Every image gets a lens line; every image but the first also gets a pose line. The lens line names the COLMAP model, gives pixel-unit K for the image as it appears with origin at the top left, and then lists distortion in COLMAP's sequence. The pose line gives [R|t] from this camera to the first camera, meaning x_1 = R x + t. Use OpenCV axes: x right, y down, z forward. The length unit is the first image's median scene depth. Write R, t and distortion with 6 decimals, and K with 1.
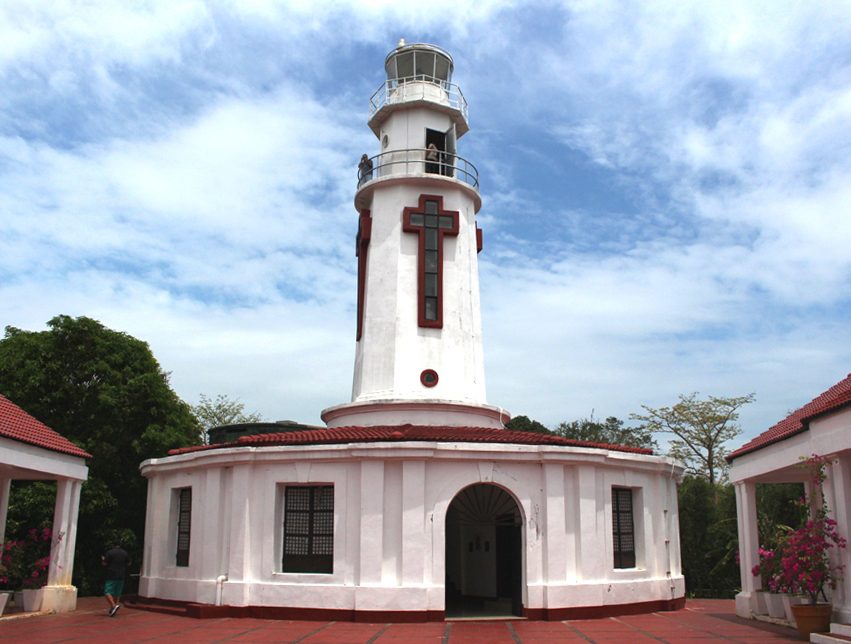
lens RADIAL K [[807.5, 0, 427.2], [0, 807.5, 370.4], [0, 0, 1]] dist [-0.165517, -0.004422]
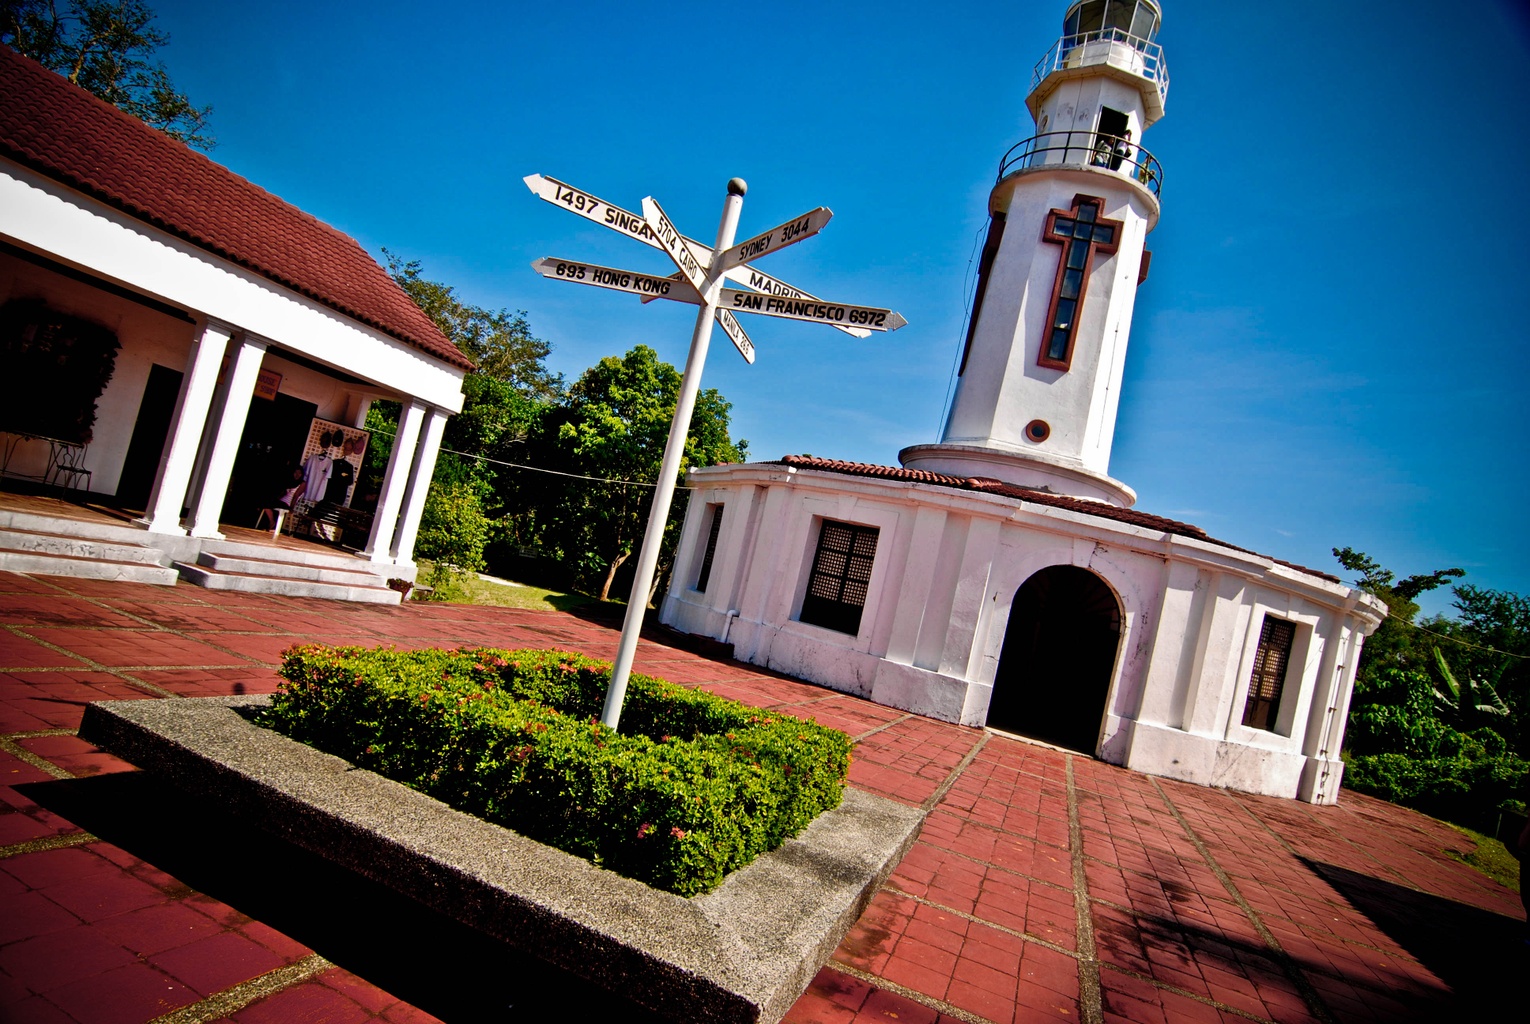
lens RADIAL K [[833.2, 0, 768.5], [0, 833.2, 526.0], [0, 0, 1]] dist [-0.004489, -0.000560]
pose [[0.932100, 0.194704, -0.305419, 0.023049], [-0.159958, 0.977823, 0.135190, 0.031338], [0.324968, -0.077156, 0.942572, 0.126246]]
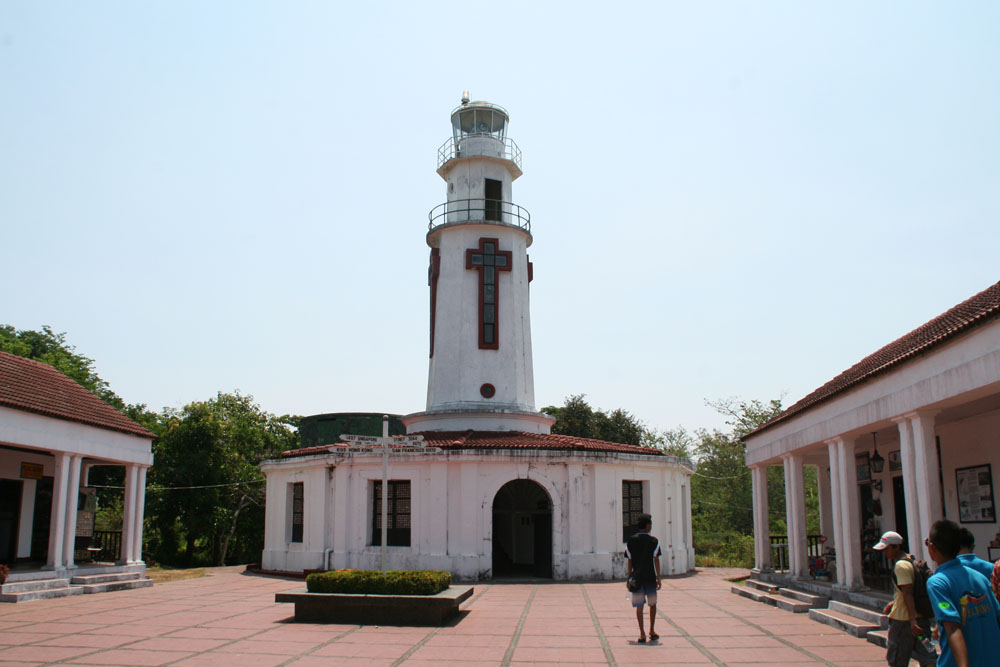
lens RADIAL K [[868.2, 0, 485.6], [0, 868.2, 334.2], [0, 0, 1]] dist [-0.122440, 0.003992]
pose [[0.999346, -0.011617, -0.034235, 0.043842], [0.011400, 0.999914, -0.006532, -0.065212], [0.034308, 0.006137, 0.999392, -0.316715]]
